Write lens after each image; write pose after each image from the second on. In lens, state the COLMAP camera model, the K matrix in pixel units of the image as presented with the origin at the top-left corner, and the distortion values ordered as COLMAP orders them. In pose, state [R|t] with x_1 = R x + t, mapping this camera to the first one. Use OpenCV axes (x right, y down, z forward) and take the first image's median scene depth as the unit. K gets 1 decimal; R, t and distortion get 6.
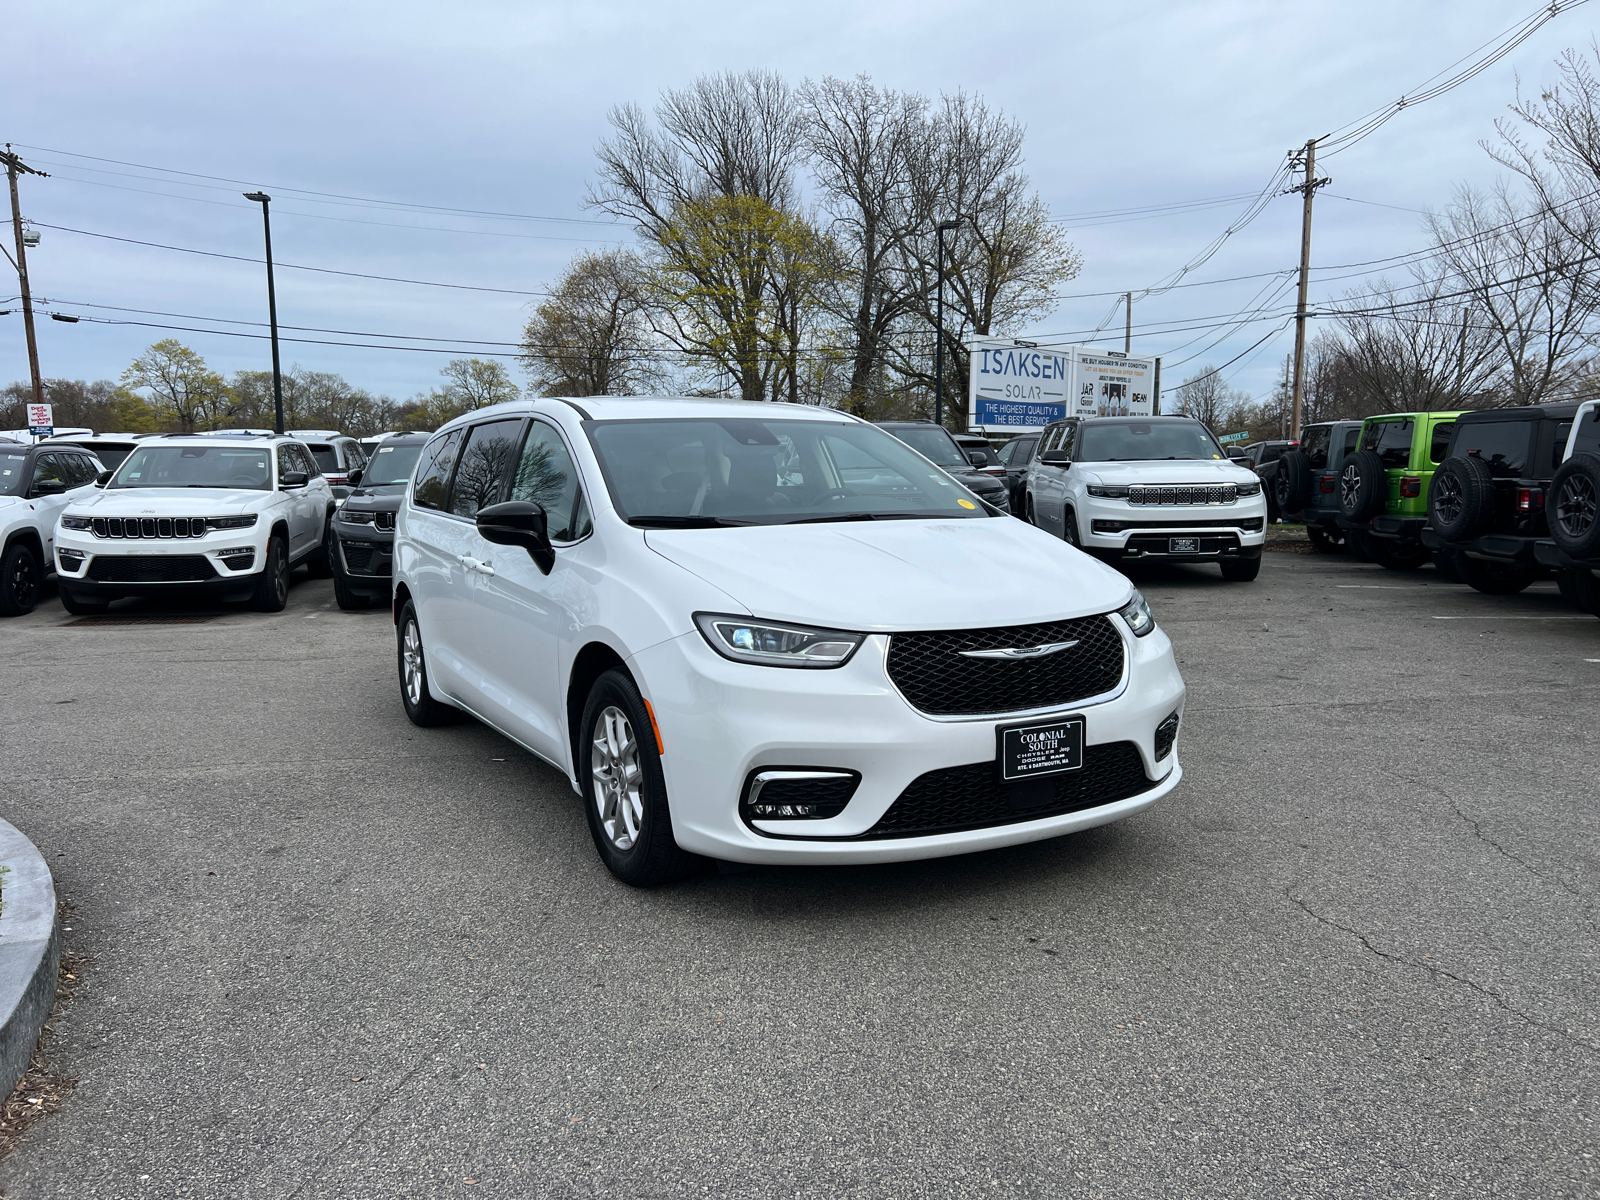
lens RADIAL K [[1192.3, 0, 790.3], [0, 1192.3, 602.0], [0, 0, 1]] dist [0.059989, -0.069204]
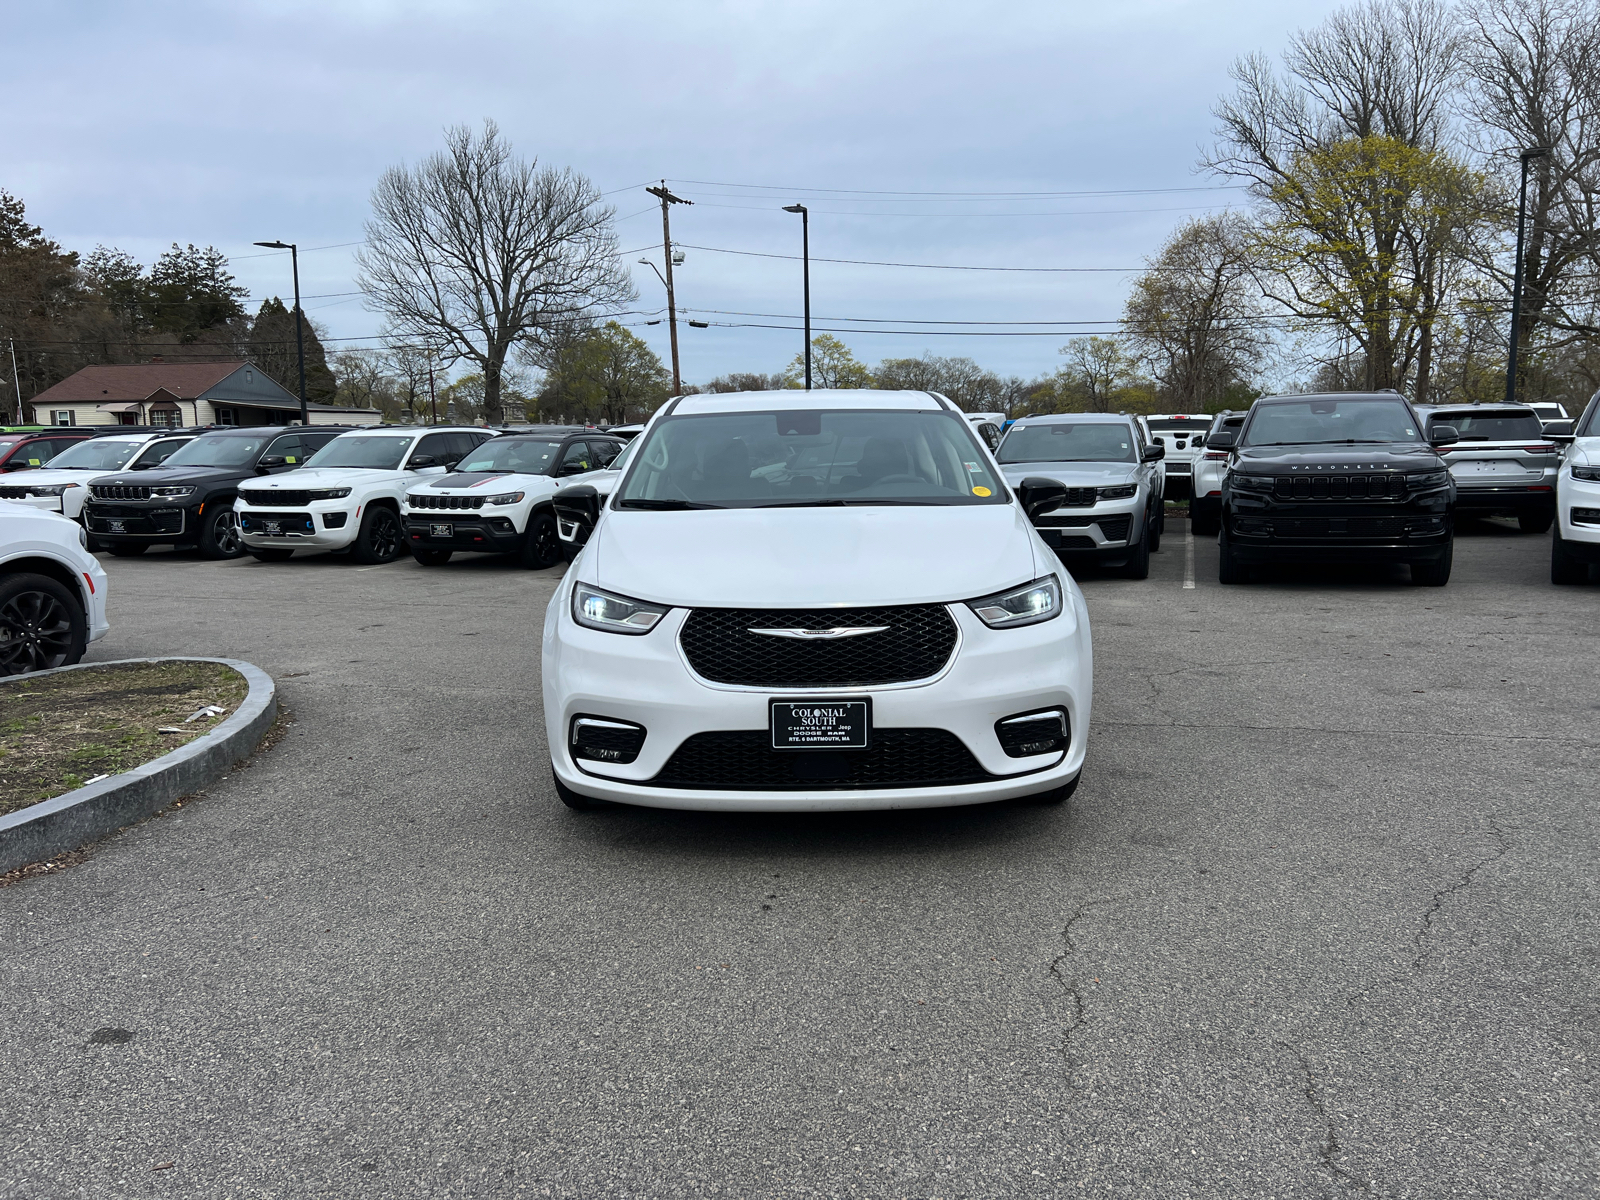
lens RADIAL K [[1192.3, 0, 790.3], [0, 1192.3, 602.0], [0, 0, 1]] dist [0.059989, -0.069204]
pose [[0.877221, 0.055153, -0.476909, 0.188067], [-0.046164, 0.998466, 0.030556, -0.004786], [0.477863, -0.004788, 0.878421, 0.014859]]
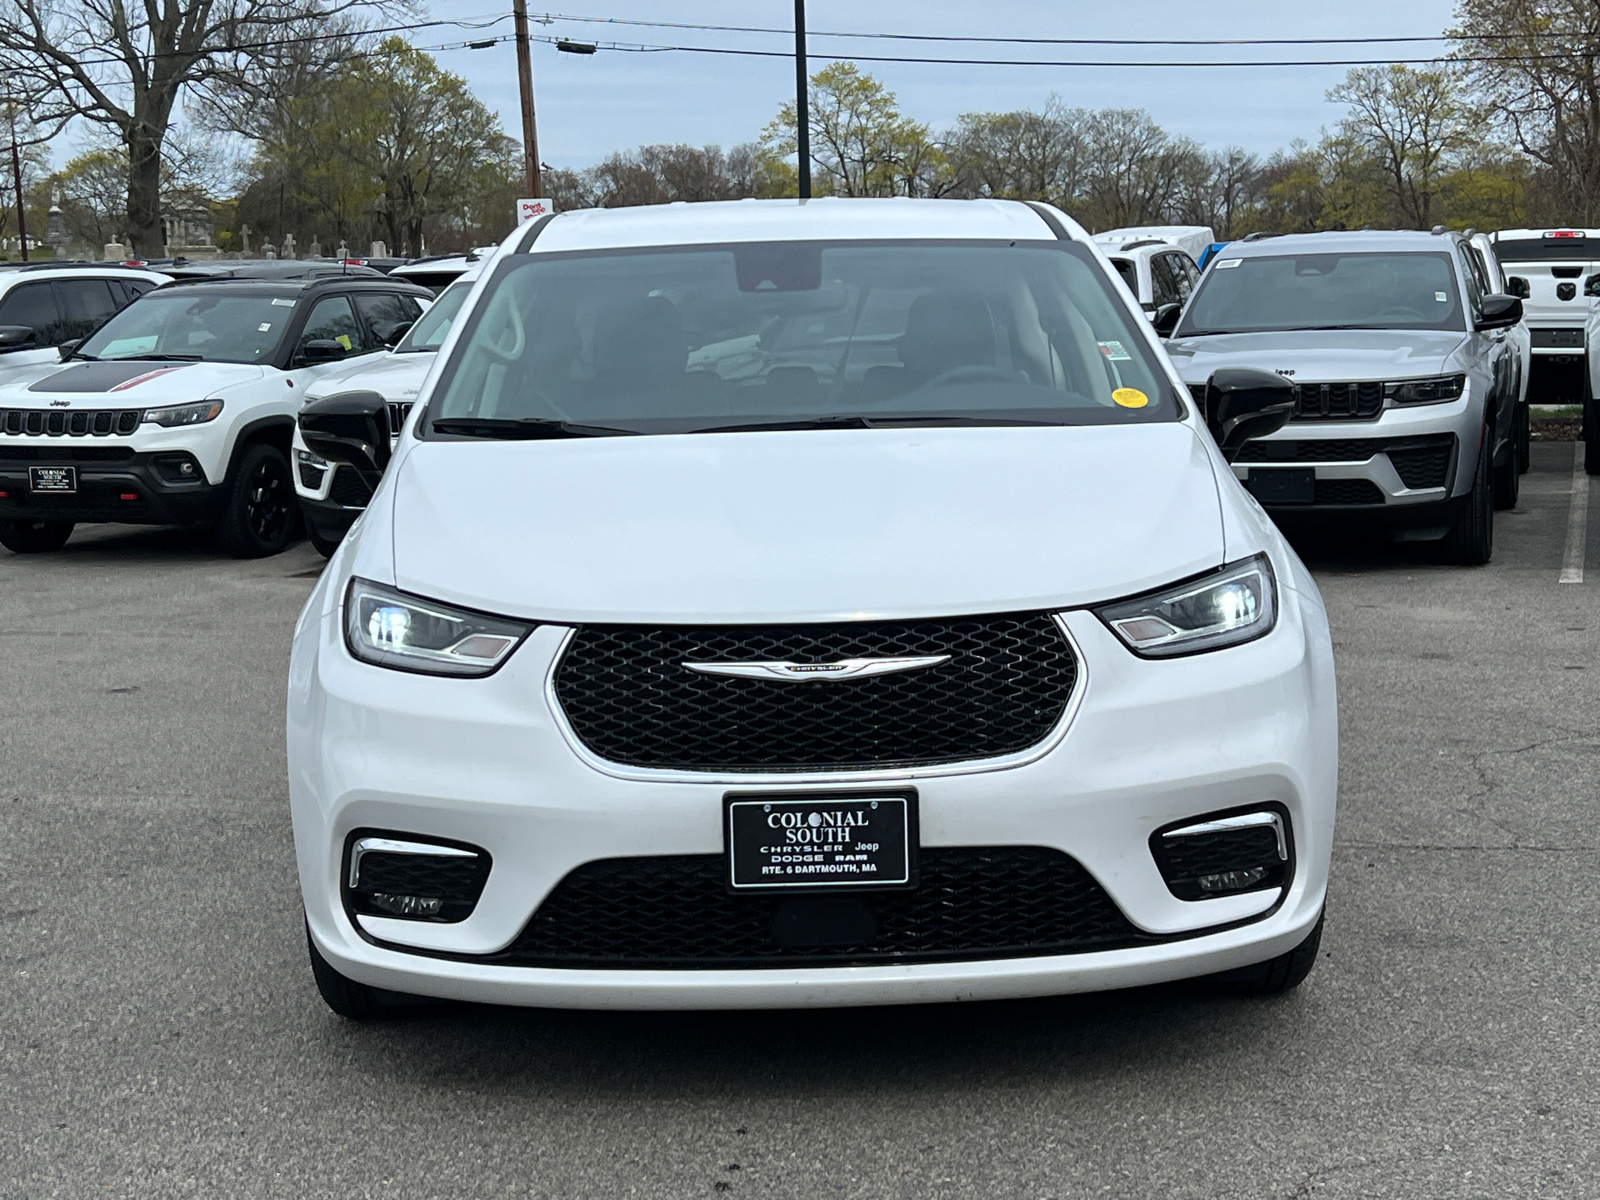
lens RADIAL K [[2487.0, 0, 819.7], [0, 2487.0, 605.0], [0, 0, 1]] dist [0.102722, -0.181377]
pose [[0.886428, 0.042937, -0.460870, 0.204391], [-0.036437, 0.999071, 0.022996, -0.004418], [0.461430, -0.003592, 0.887170, -0.011946]]
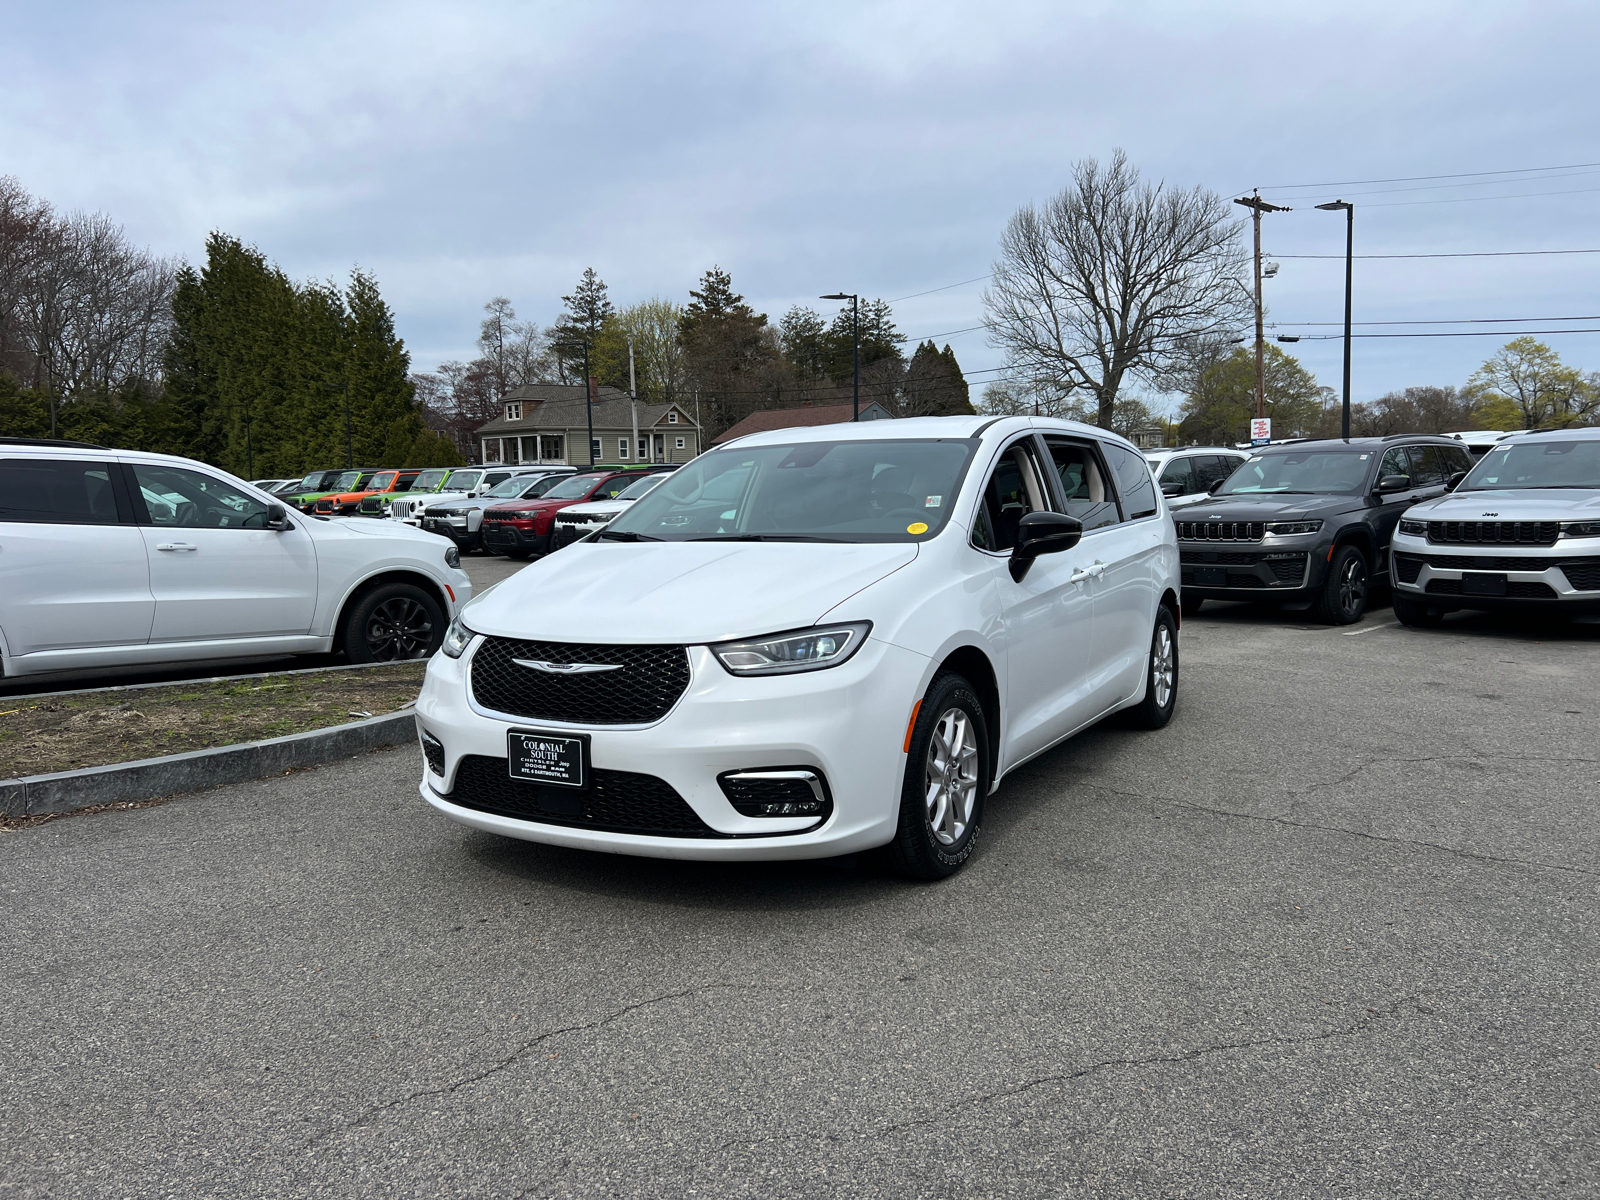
lens RADIAL K [[1195.0, 0, 800.0], [0, 1195.0, 600.0], [0, 0, 1]] dist [0.065106, -0.068999]
pose [[0.533861, 0.074312, -0.842301, 0.334208], [-0.078569, 0.996181, 0.038090, -0.020999], [0.841914, 0.045844, 0.537660, 0.166126]]
